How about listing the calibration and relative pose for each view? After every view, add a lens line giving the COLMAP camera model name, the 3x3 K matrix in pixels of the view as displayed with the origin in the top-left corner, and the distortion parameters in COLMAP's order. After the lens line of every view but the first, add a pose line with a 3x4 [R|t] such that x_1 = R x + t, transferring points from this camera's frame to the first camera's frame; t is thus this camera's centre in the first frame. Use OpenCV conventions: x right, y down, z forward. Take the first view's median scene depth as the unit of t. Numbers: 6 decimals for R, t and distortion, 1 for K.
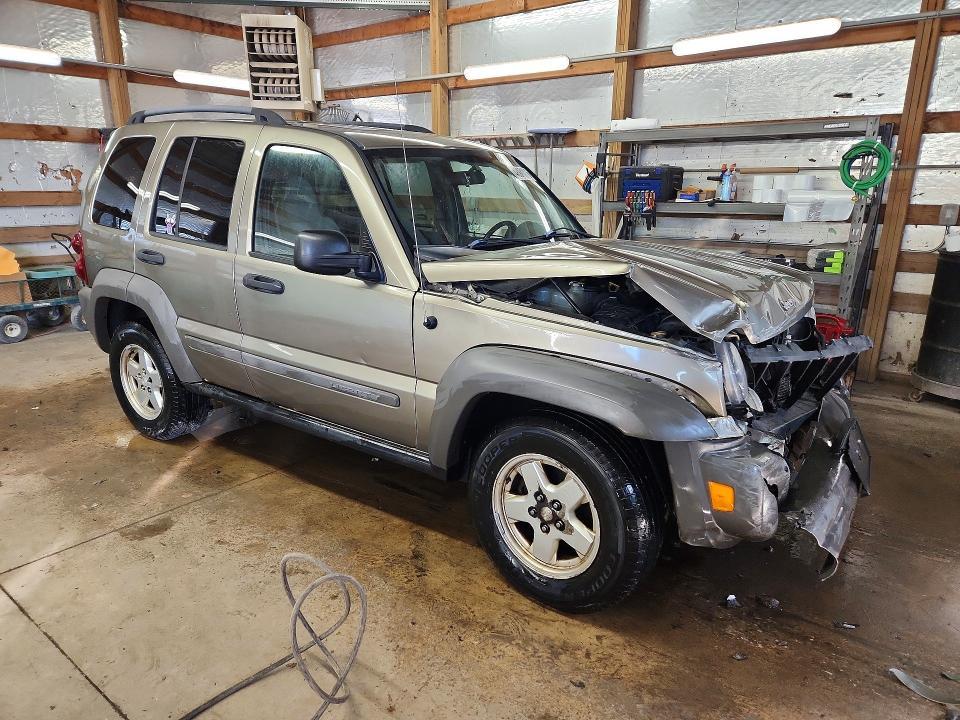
lens RADIAL K [[631.2, 0, 476.4], [0, 631.2, 358.8], [0, 0, 1]] dist [0.018499, -0.003797]
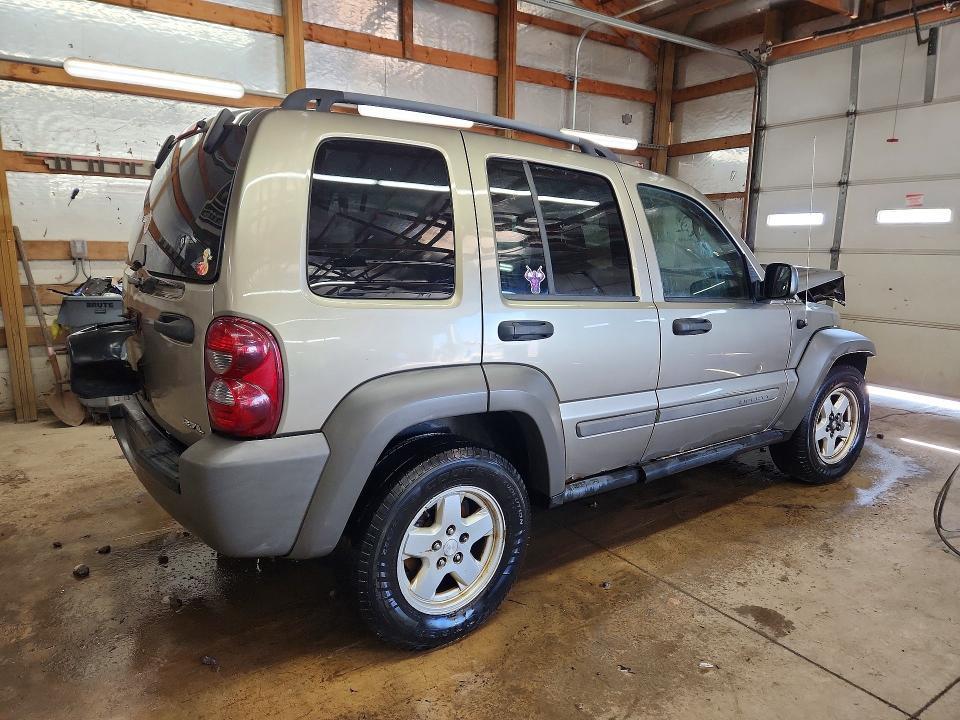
lens RADIAL K [[668.5, 0, 478.0], [0, 668.5, 361.5], [0, 0, 1]] dist [-0.003006, -0.001914]
pose [[0.312148, -0.166460, 0.935337, -1.334411], [0.244212, 0.965506, 0.090329, -0.212153], [-0.918109, 0.200225, 0.342032, 0.948129]]
